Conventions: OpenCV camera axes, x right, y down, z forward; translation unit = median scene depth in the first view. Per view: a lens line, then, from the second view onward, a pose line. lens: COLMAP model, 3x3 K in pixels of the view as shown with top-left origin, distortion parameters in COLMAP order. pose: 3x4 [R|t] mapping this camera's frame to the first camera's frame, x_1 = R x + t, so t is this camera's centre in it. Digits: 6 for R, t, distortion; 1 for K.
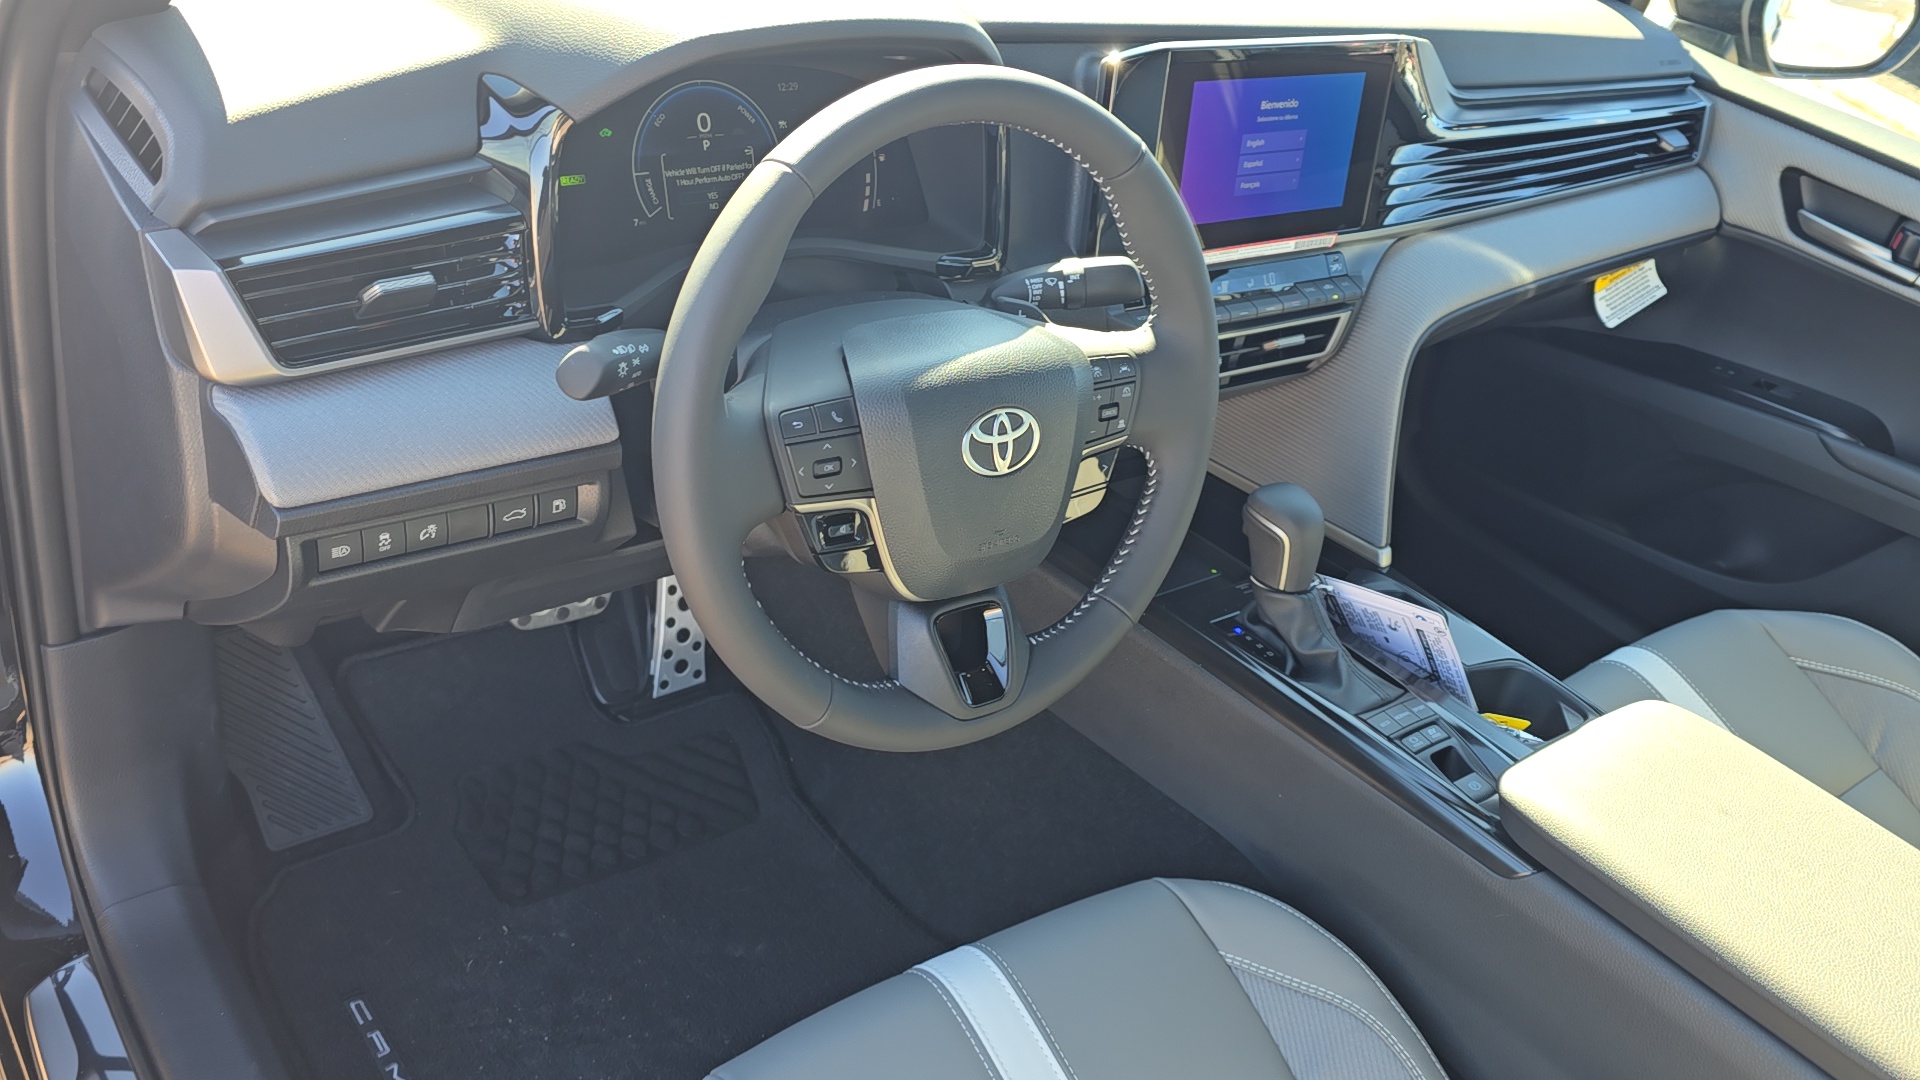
lens RADIAL K [[1524.0, 0, 957.5], [0, 1524.0, 545.3], [0, 0, 1]] dist [-0.010703, 0.007169]
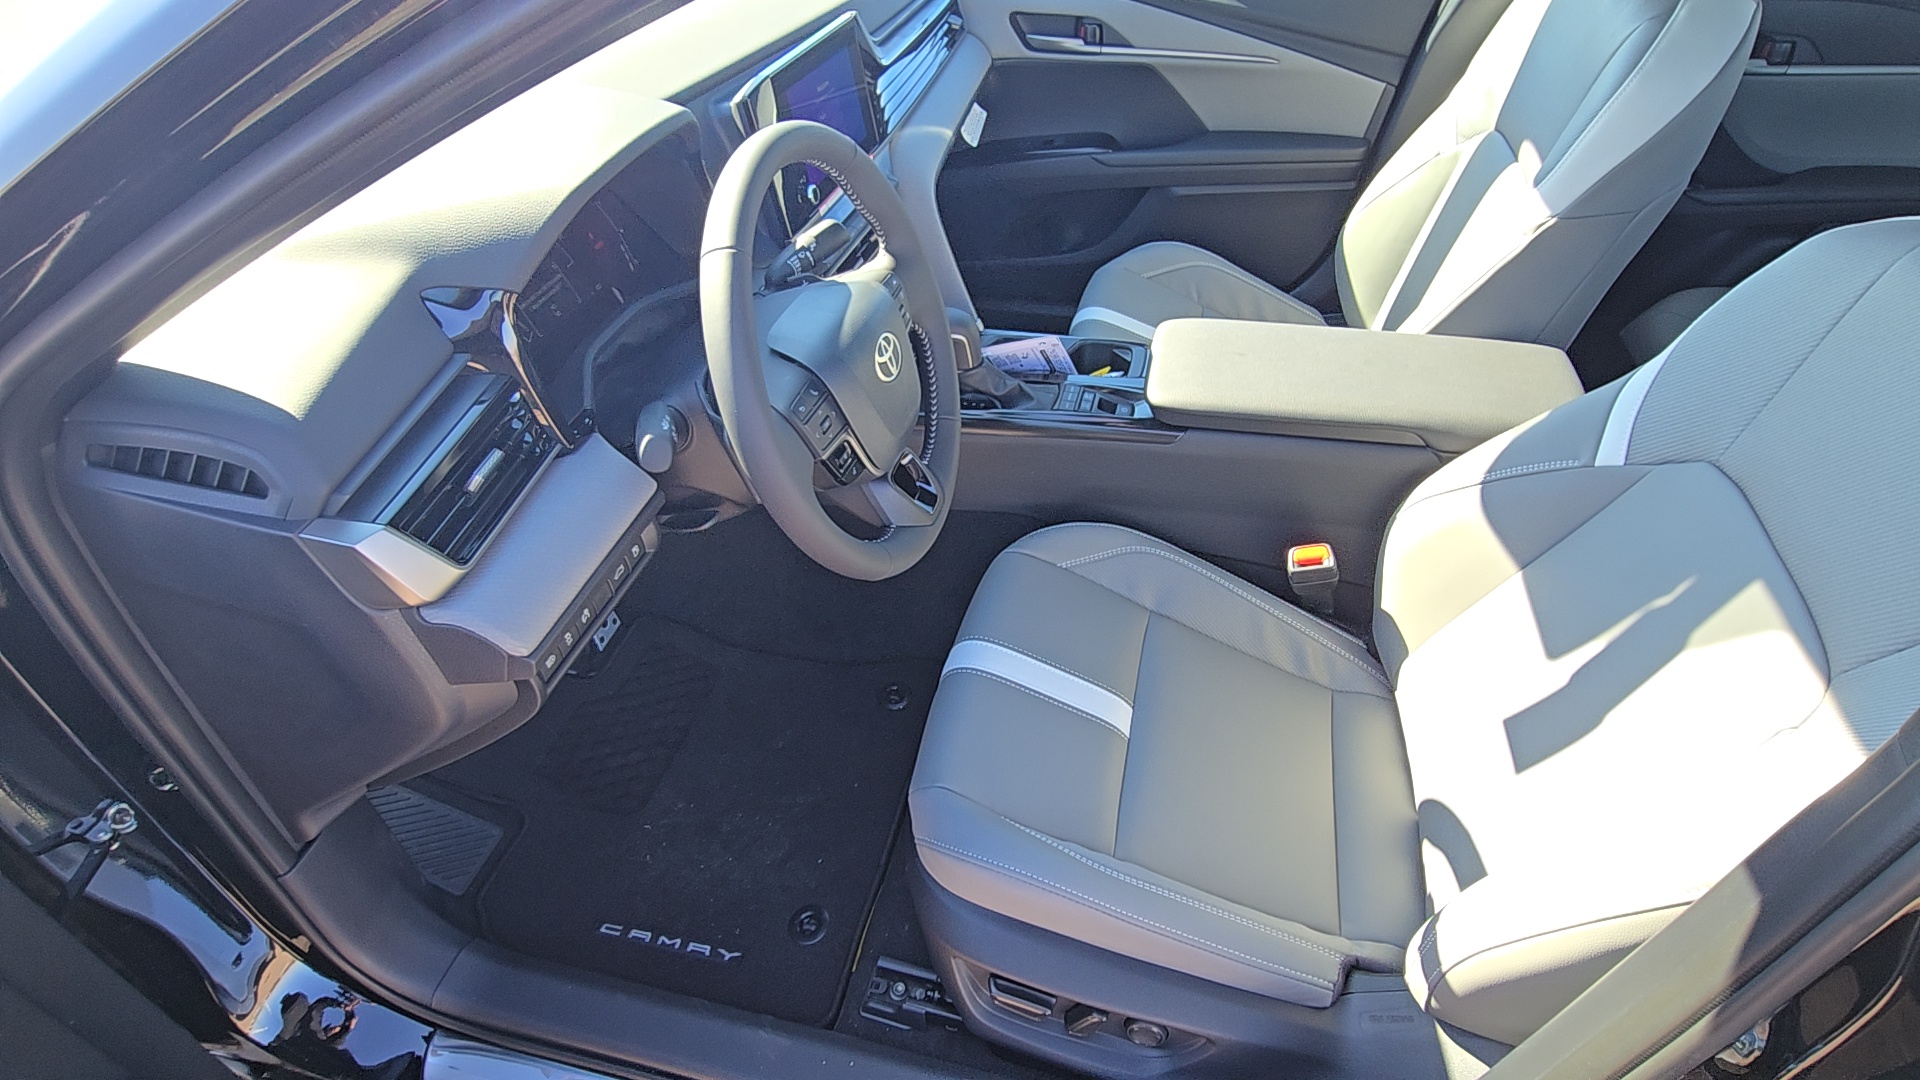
lens RADIAL K [[934.1, 0, 960.0], [0, 934.1, 540.0], [0, 0, 1]] dist [0.000315, -0.000247]
pose [[0.770354, -0.544037, 0.332533, -0.272044], [0.472923, 0.837319, 0.274301, -0.112655], [-0.427666, -0.054046, 0.902320, 0.078431]]
